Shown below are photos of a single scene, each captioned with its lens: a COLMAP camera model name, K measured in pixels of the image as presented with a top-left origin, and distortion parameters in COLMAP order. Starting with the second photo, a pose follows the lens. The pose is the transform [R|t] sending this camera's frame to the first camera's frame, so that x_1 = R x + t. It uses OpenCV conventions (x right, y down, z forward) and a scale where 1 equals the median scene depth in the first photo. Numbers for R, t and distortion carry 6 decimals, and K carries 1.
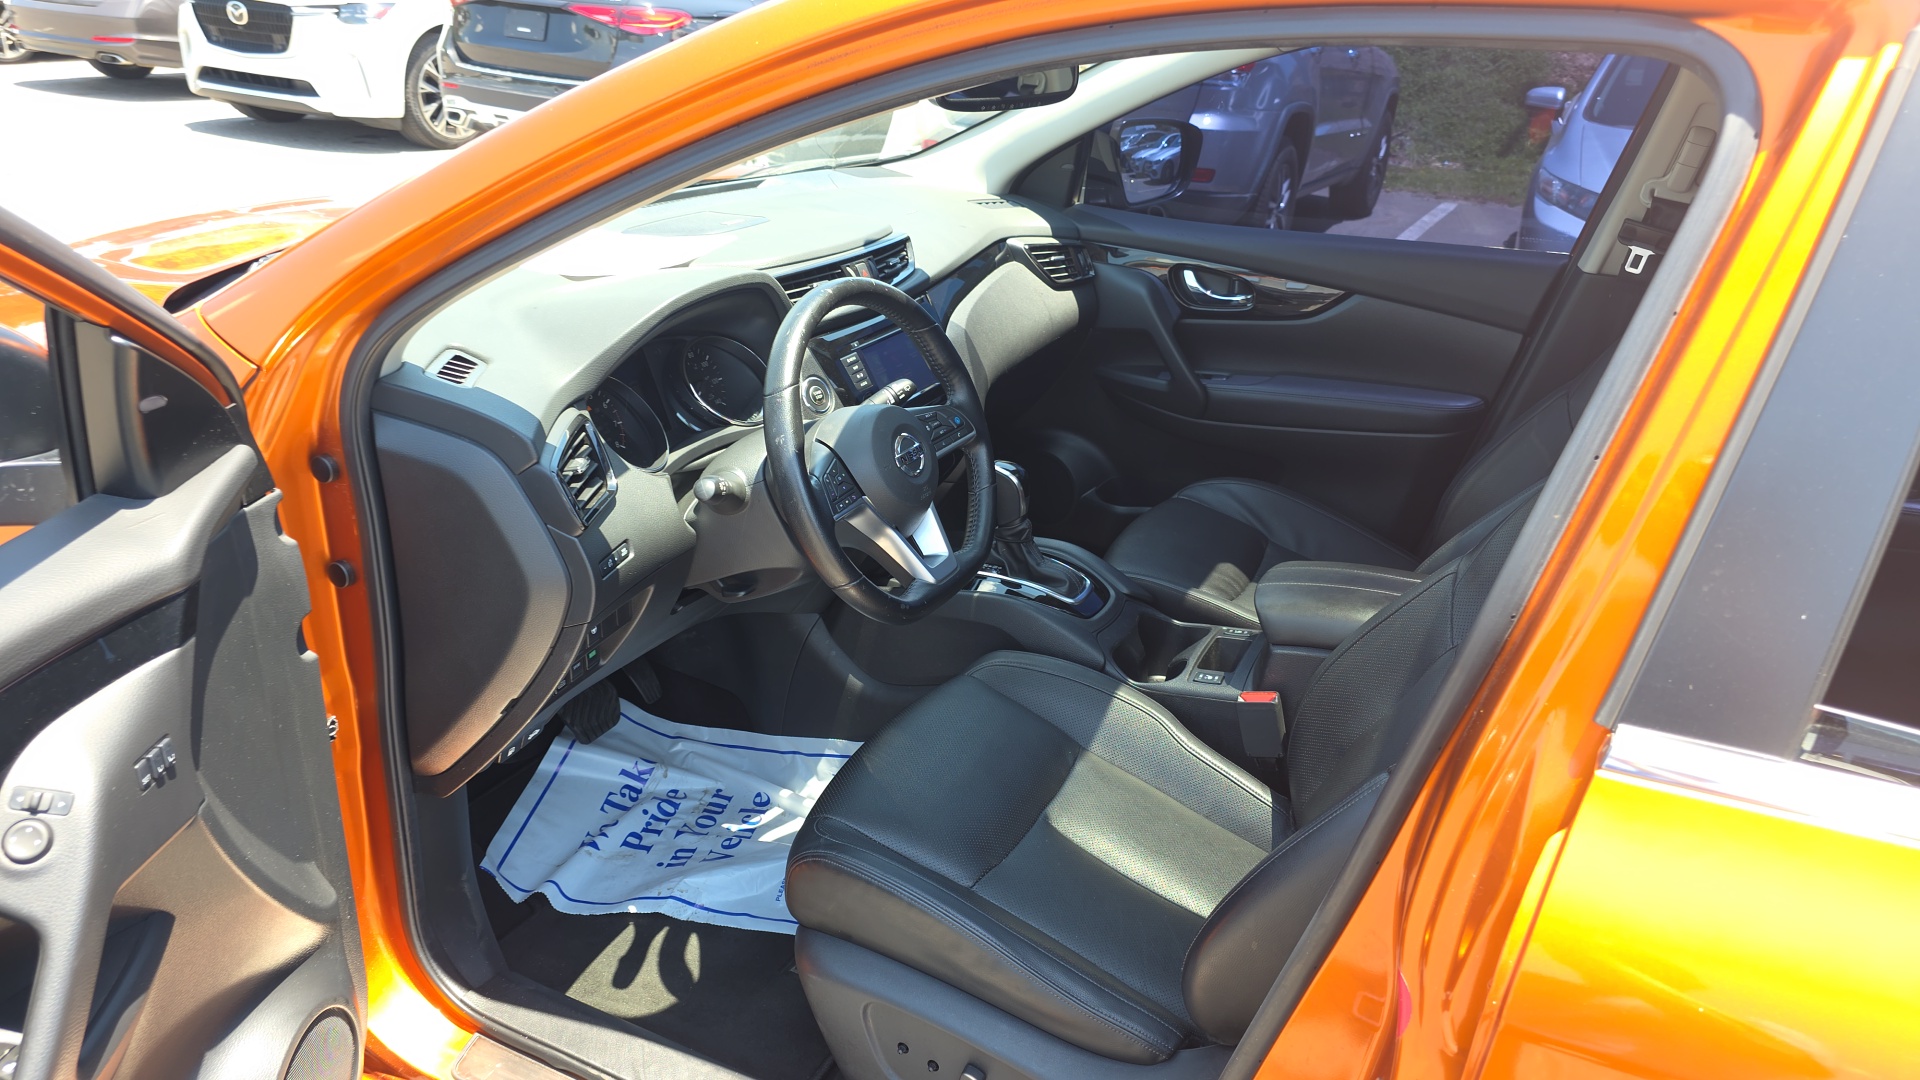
lens RADIAL K [[1303.6, 0, 977.9], [0, 1303.6, 530.0], [0, 0, 1]] dist [0.051718, -0.056815]
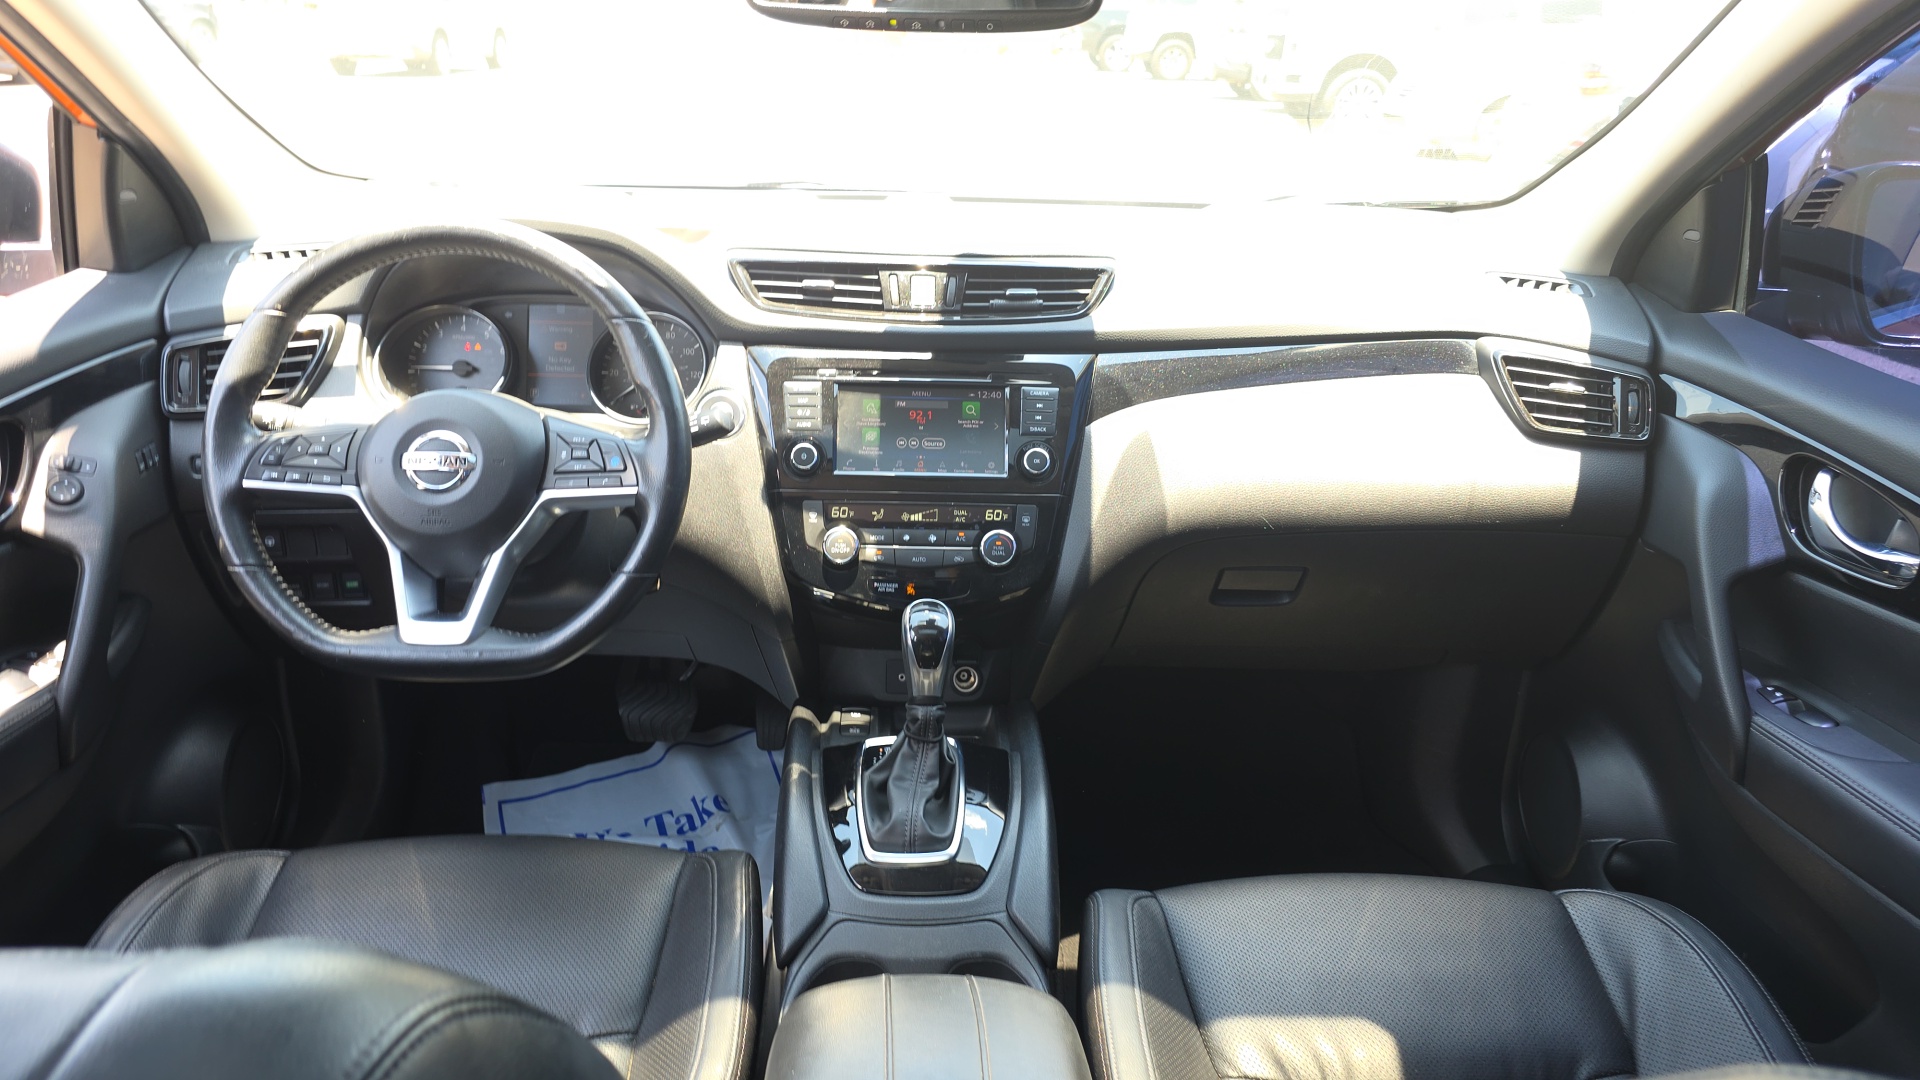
lens RADIAL K [[1303.6, 0, 945.9], [0, 1303.6, 540.3], [0, 0, 1]] dist [0.051718, -0.056815]
pose [[0.451135, 0.286010, -0.845385, 0.414479], [-0.356772, 0.926070, 0.122918, -0.122353], [0.818041, 0.246157, 0.519823, 0.509666]]
